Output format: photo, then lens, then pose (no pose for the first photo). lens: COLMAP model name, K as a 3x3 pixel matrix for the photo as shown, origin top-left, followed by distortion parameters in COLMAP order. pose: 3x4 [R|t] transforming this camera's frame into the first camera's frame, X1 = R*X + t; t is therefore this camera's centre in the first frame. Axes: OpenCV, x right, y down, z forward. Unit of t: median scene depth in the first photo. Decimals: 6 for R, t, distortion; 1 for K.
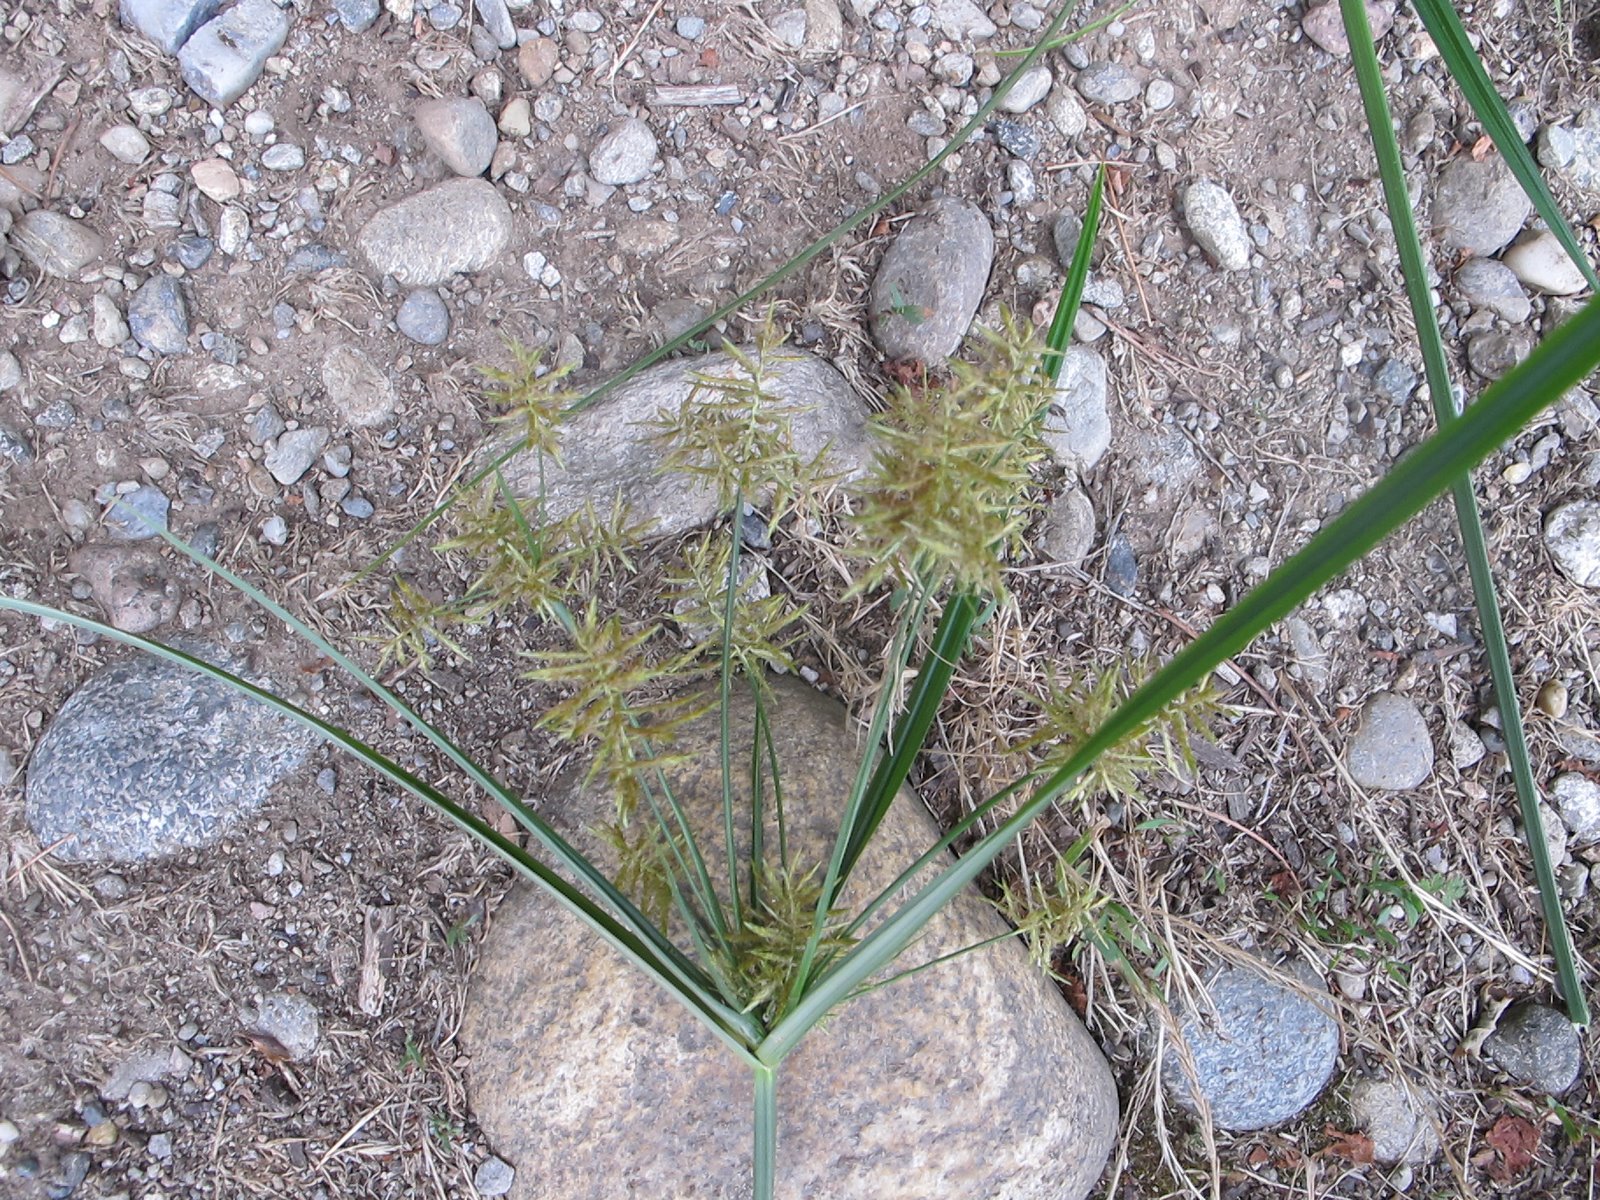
lens RADIAL K [[1387.3, 0, 800.0], [0, 1387.3, 600.0], [0, 0, 1]] dist [-0.161306, 0.093790]
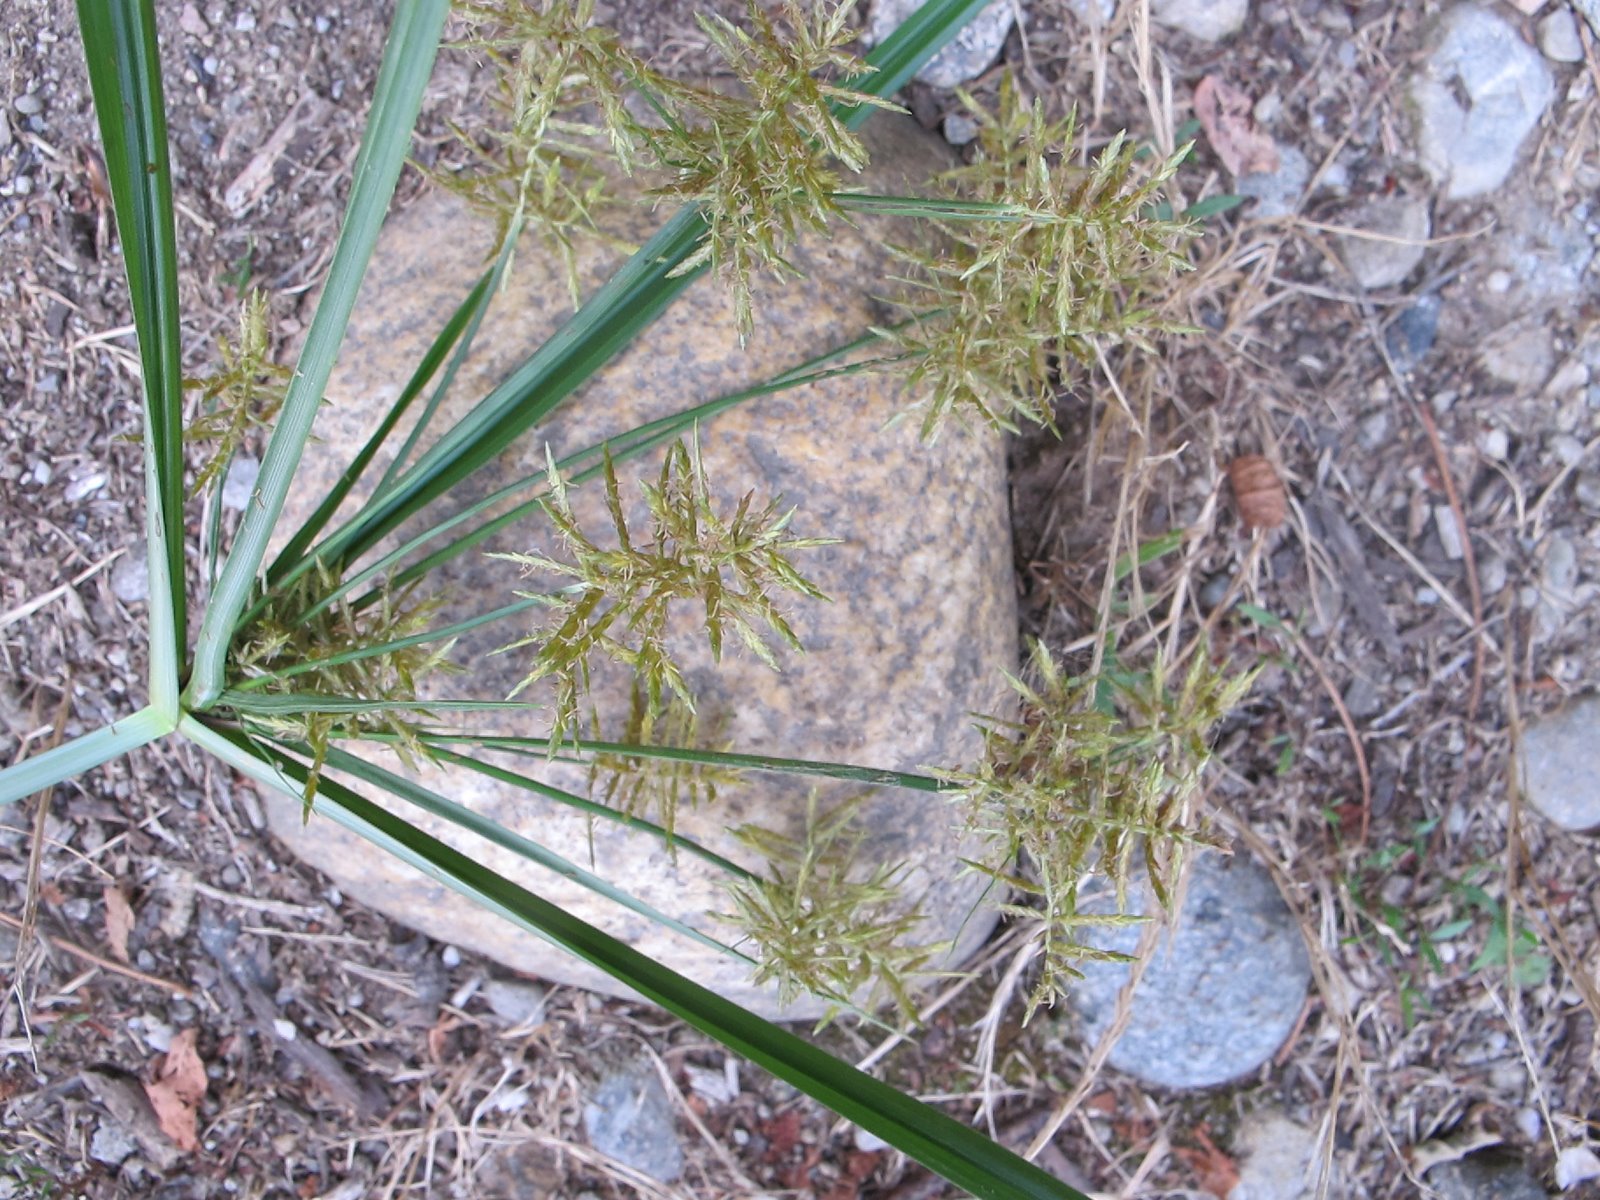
lens RADIAL K [[1387.3, 0, 800.0], [0, 1387.3, 600.0], [0, 0, 1]] dist [-0.161306, 0.093790]
pose [[0.822274, 0.565432, -0.064434, 0.095127], [-0.554996, 0.821794, 0.128970, 0.186377], [0.125875, -0.070288, 0.989553, 0.255058]]
